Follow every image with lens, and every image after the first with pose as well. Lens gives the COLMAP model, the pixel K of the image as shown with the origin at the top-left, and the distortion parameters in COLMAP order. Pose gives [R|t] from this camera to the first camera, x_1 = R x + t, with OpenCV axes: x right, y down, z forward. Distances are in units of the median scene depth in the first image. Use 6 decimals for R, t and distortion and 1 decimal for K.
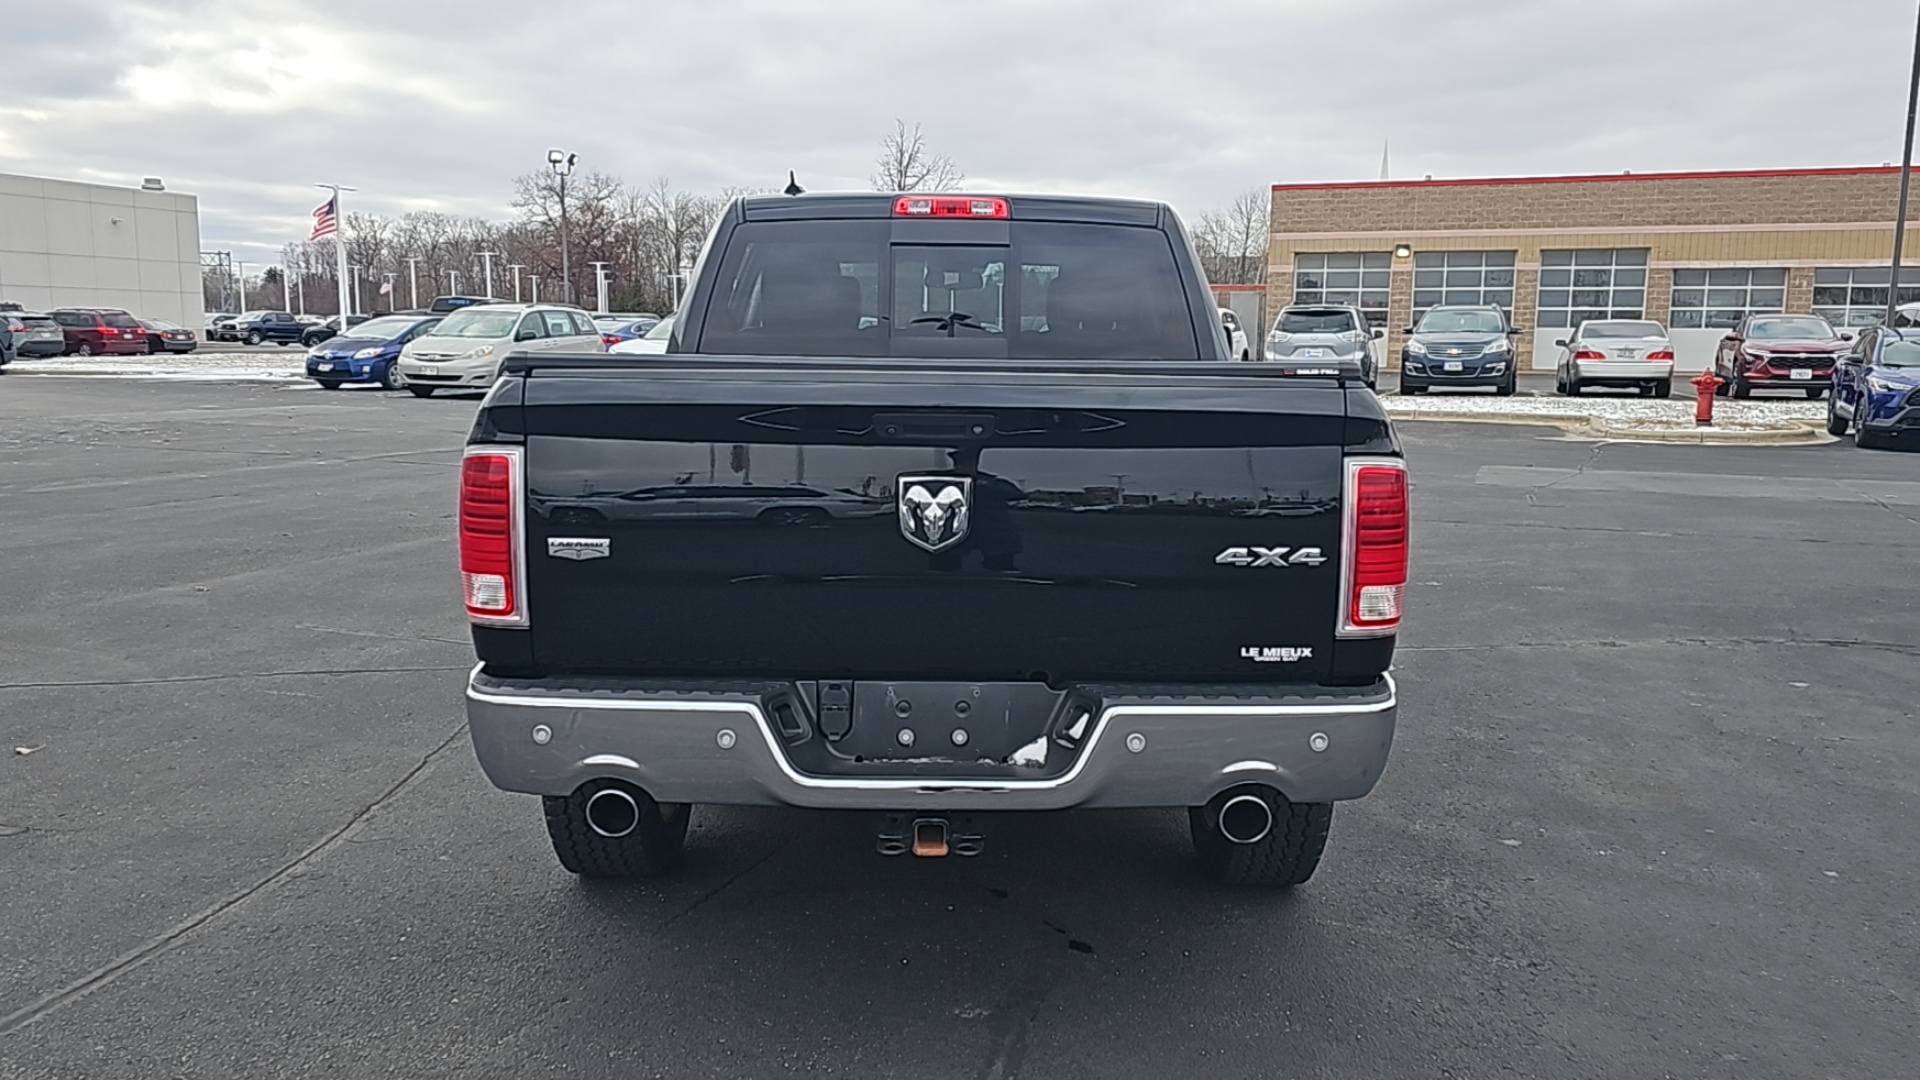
lens RADIAL K [[1571.8, 0, 966.5], [0, 1571.8, 536.6], [0, 0, 1]] dist [0.071388, -0.008174]
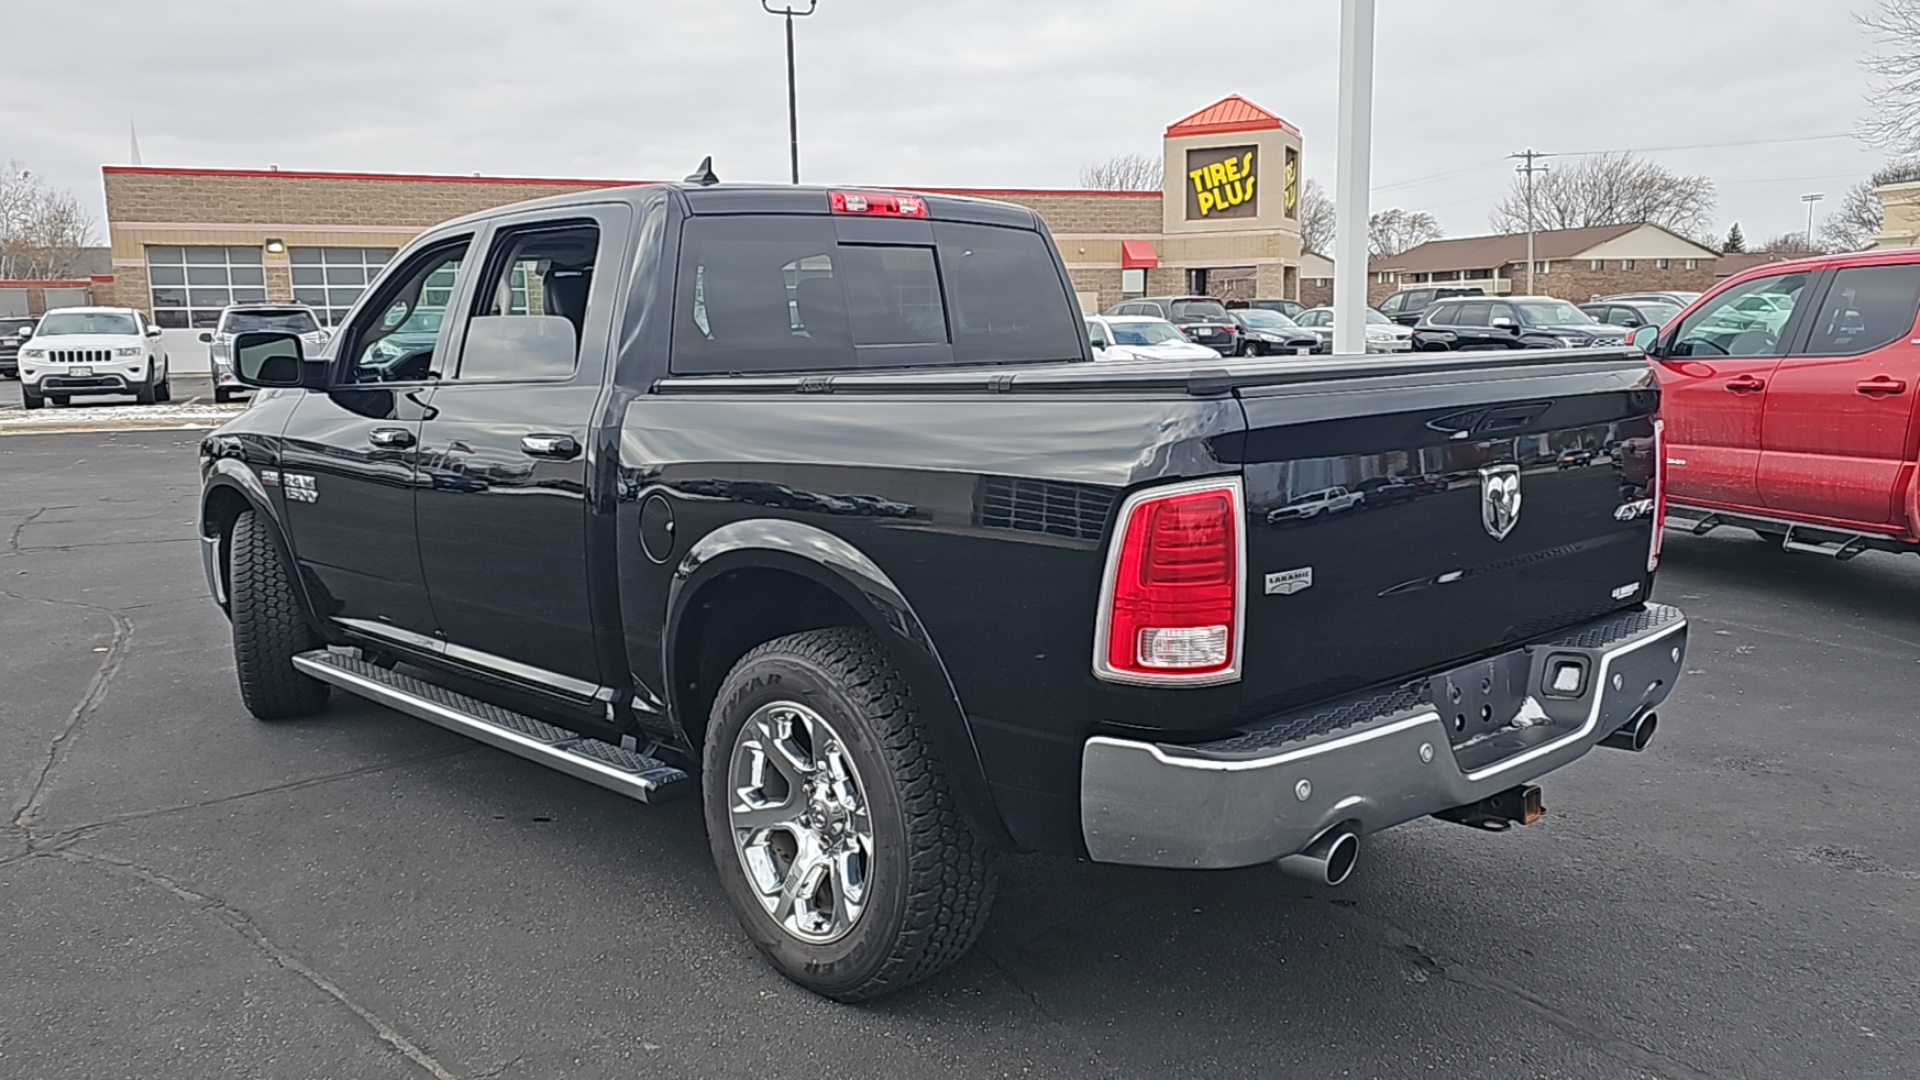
lens RADIAL K [[1571.8, 0, 966.5], [0, 1571.8, 536.6], [0, 0, 1]] dist [0.071388, -0.008174]
pose [[0.730281, -0.116053, 0.673217, -0.609943], [0.115014, 0.992285, 0.046292, -0.050294], [-0.673395, 0.043623, 0.737995, 0.279615]]
